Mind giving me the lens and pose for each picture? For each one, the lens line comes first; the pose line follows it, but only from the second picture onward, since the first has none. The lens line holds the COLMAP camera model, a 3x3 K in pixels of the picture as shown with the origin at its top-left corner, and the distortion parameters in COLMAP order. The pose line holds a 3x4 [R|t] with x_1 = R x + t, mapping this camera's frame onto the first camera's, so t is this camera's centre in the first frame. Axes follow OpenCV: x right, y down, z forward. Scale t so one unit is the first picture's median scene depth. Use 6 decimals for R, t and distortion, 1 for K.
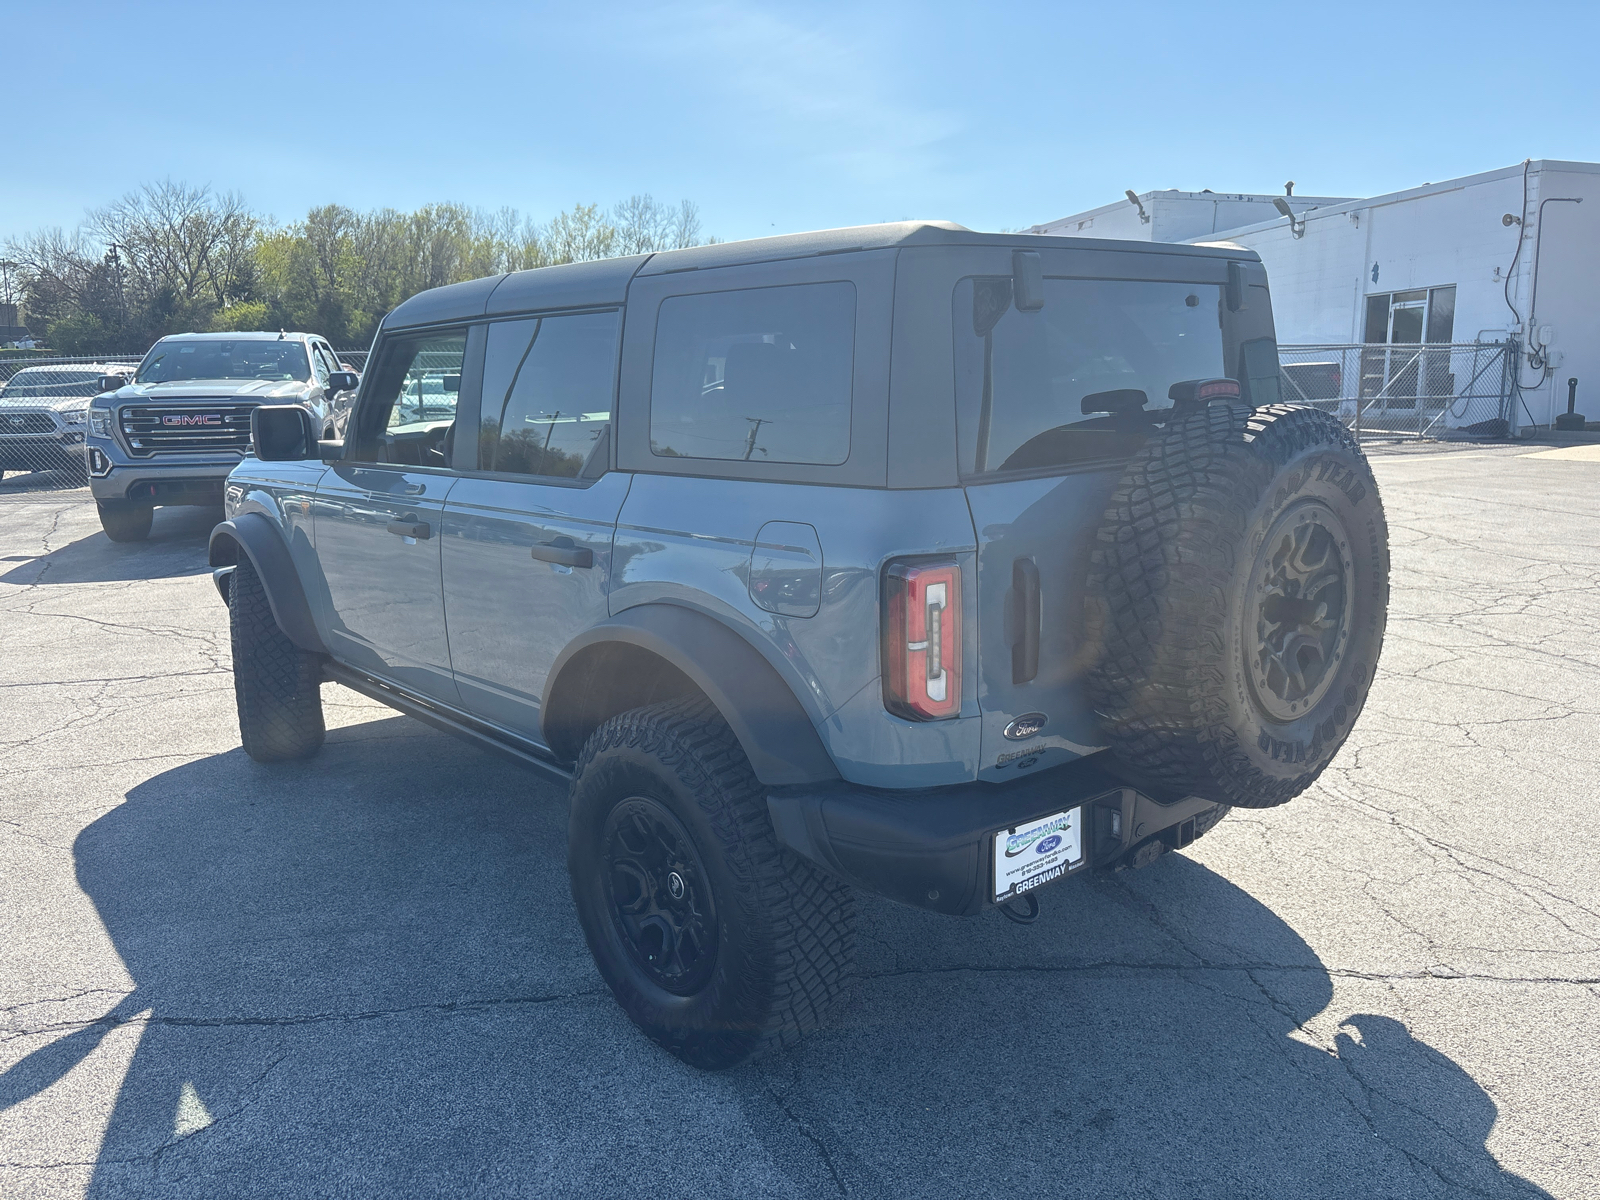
lens RADIAL K [[1212.3, 0, 805.2], [0, 1212.3, 586.1], [0, 0, 1]] dist [0.014847, 0.002519]
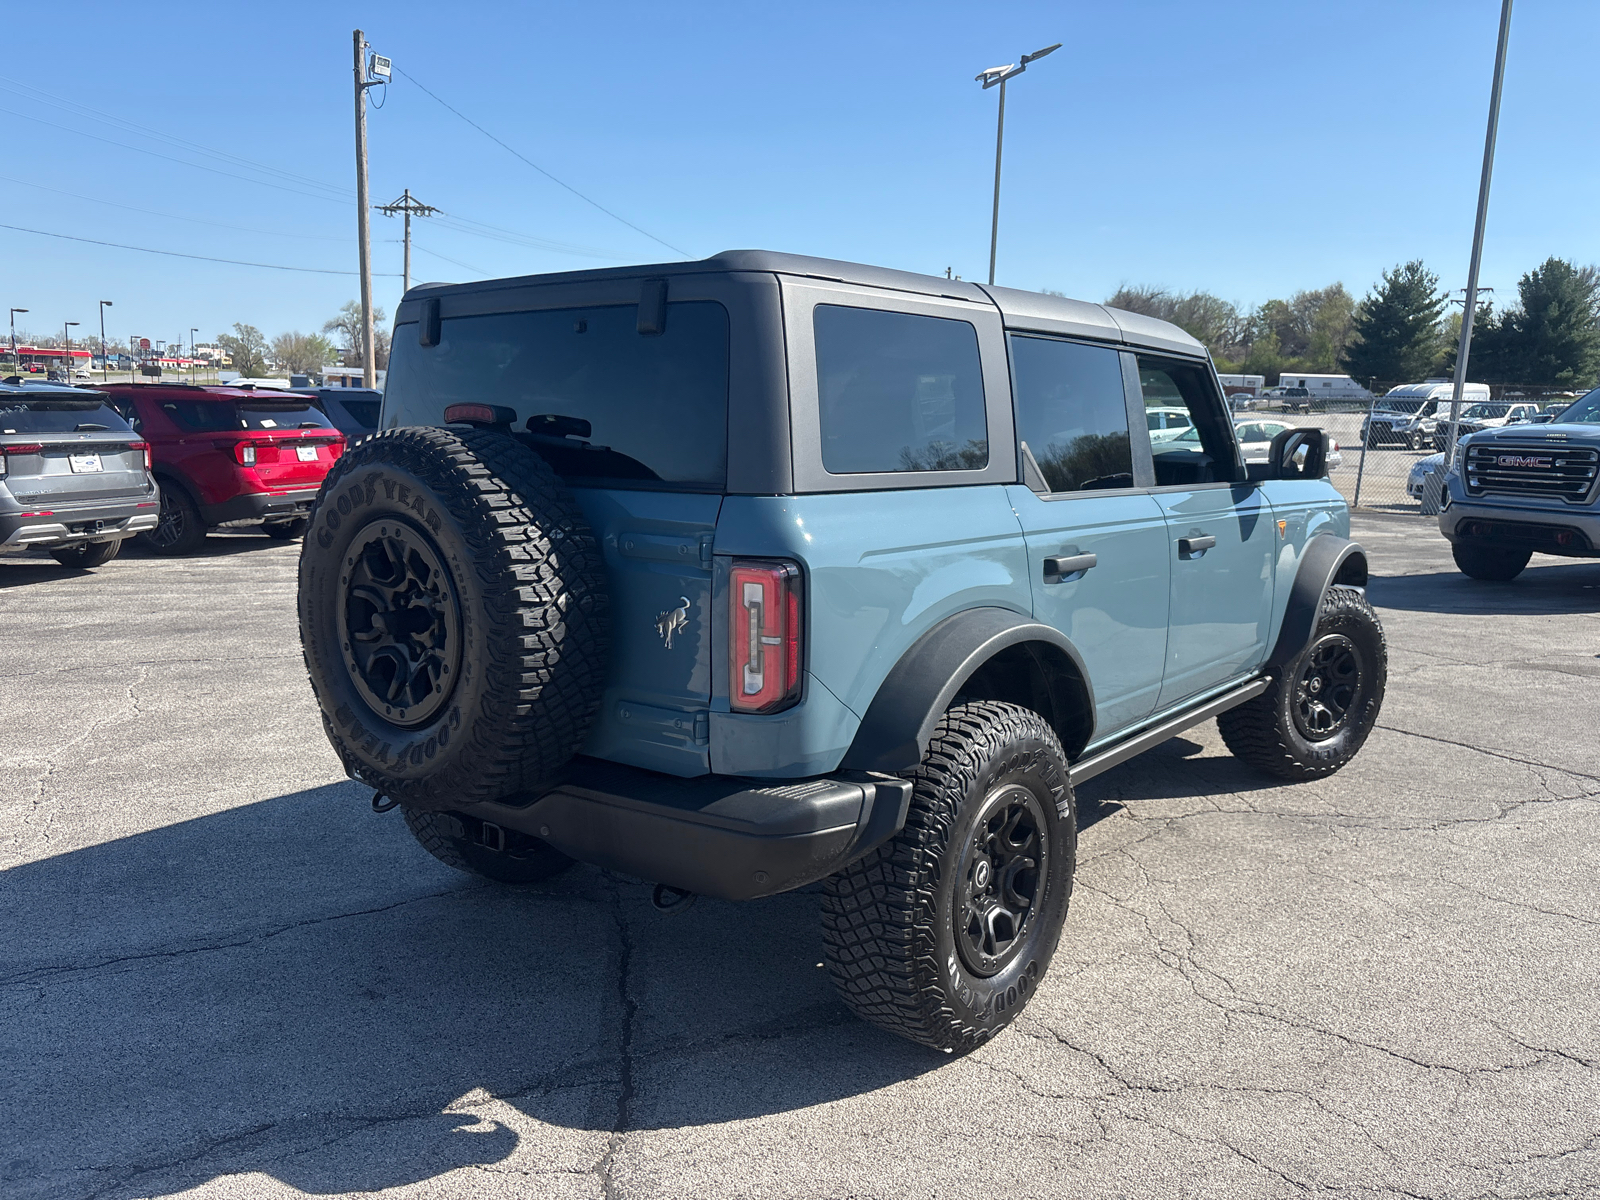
lens RADIAL K [[1238.8, 0, 795.8], [0, 1238.8, 637.7], [0, 0, 1]] dist [0.006216, 0.001238]
pose [[0.176692, 0.195313, -0.964693, 1.242542], [-0.194001, 0.967798, 0.160409, -0.167283], [0.964958, 0.158808, 0.208893, 0.928603]]
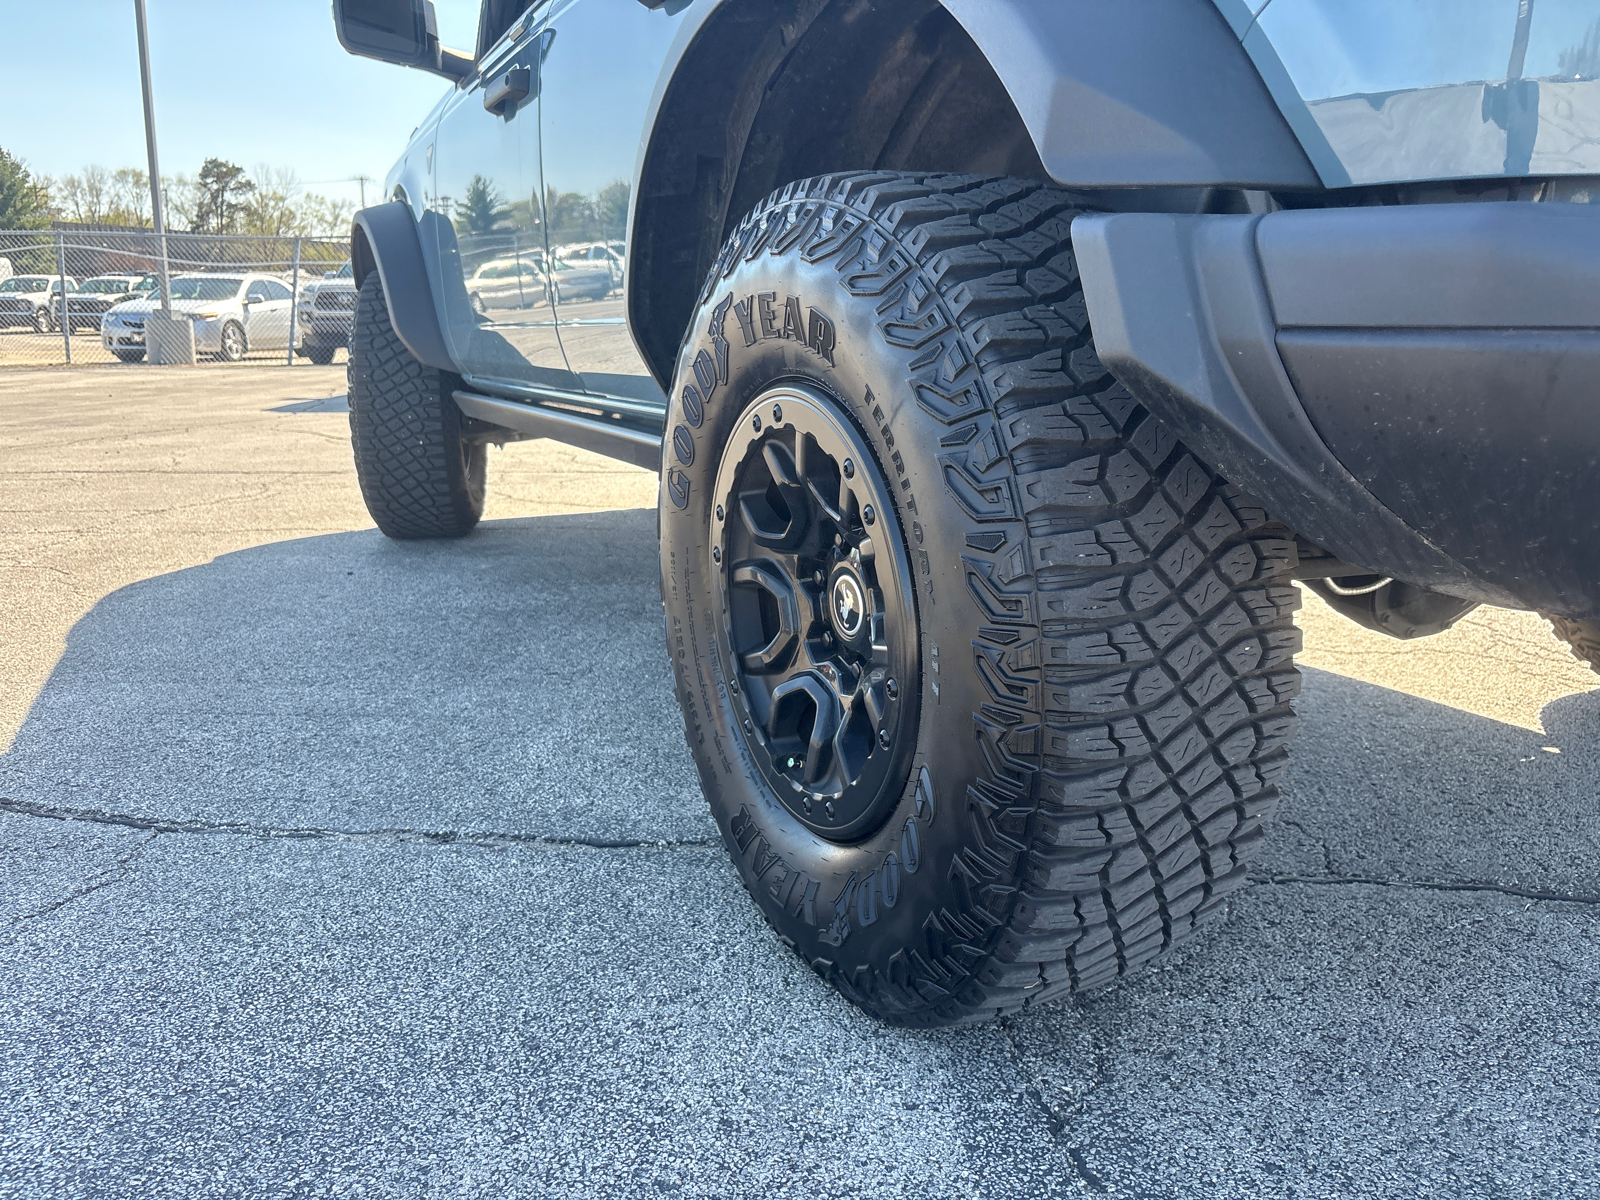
lens RADIAL K [[1212.4, 0, 823.0], [0, 1212.4, 595.5], [0, 0, 1]] dist [0.044731, -0.061389]
pose [[0.969478, 0.062557, -0.237062, -0.010095], [-0.051631, 0.997310, 0.052026, 0.204914], [0.239679, -0.038198, 0.970101, 0.527093]]
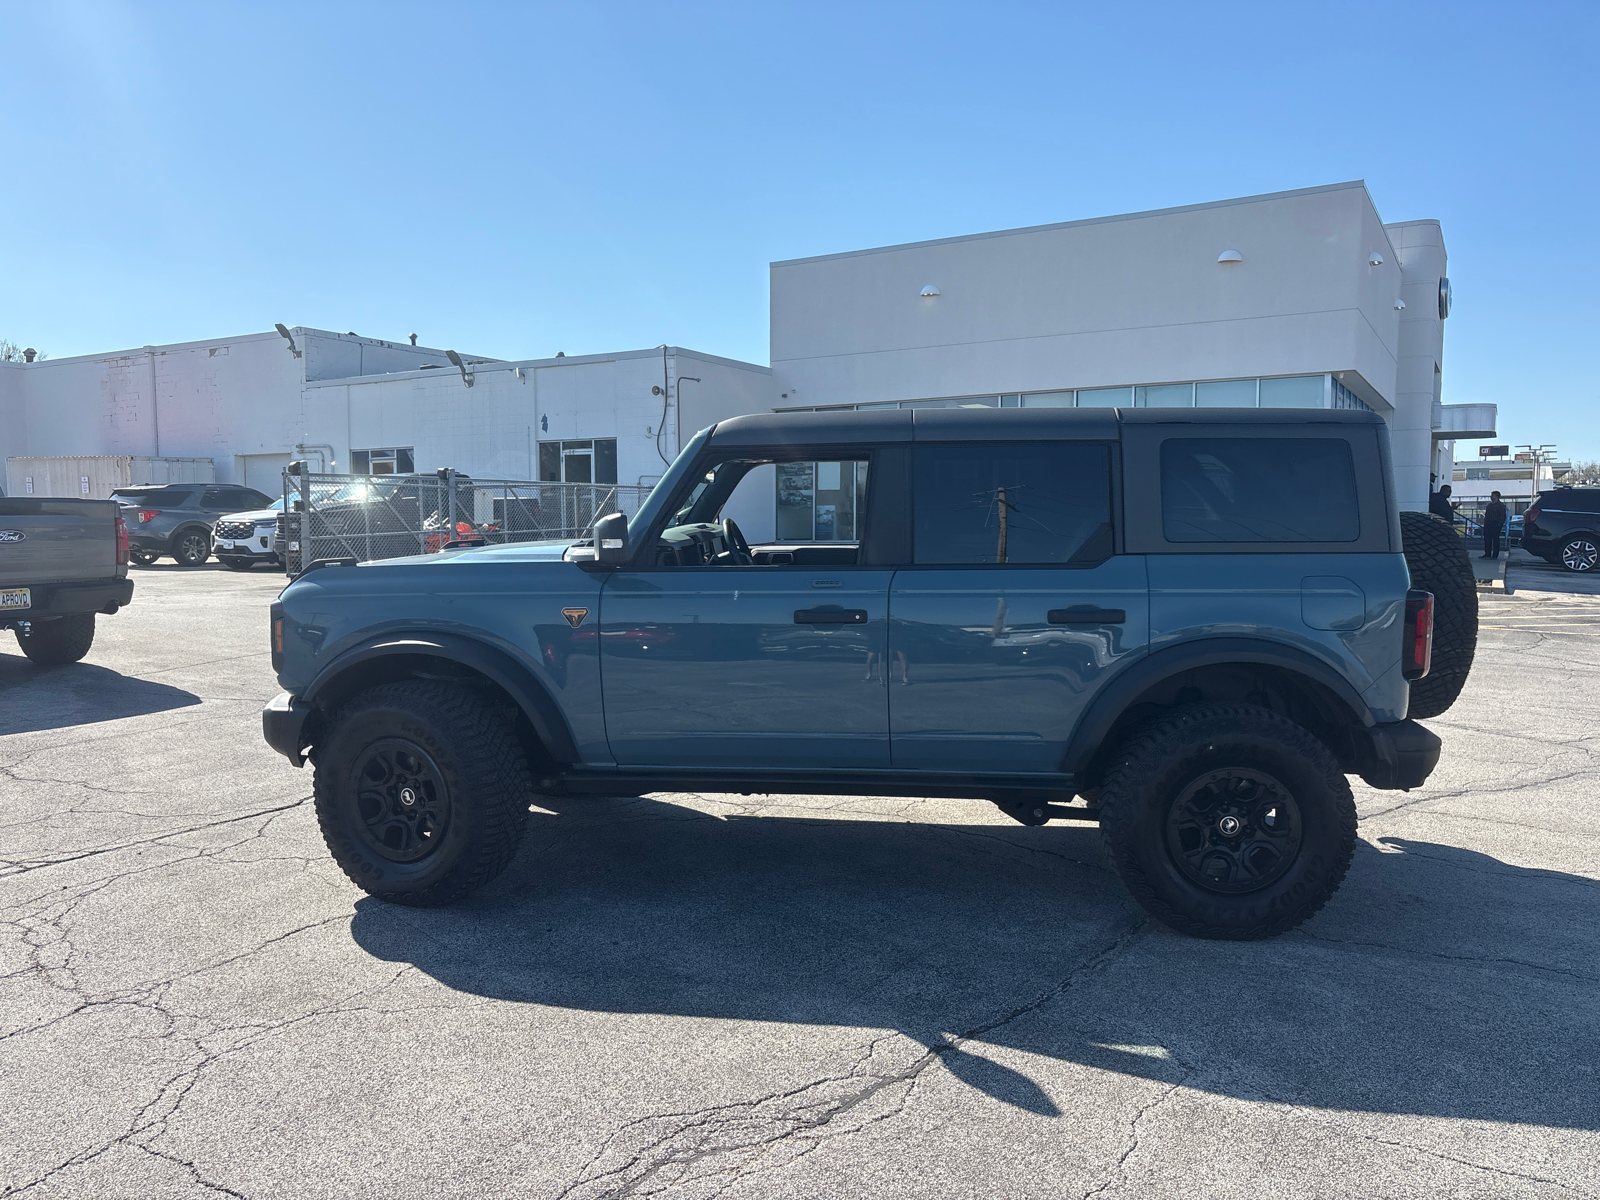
lens RADIAL K [[1192.1, 0, 796.4], [0, 1192.1, 608.1], [0, 0, 1]] dist [0.033679, -0.034853]
pose [[0.713767, -0.042633, 0.699084, -1.403768], [0.105747, 0.993263, -0.047395, -0.005774], [-0.692354, 0.107755, 0.713467, 0.265671]]
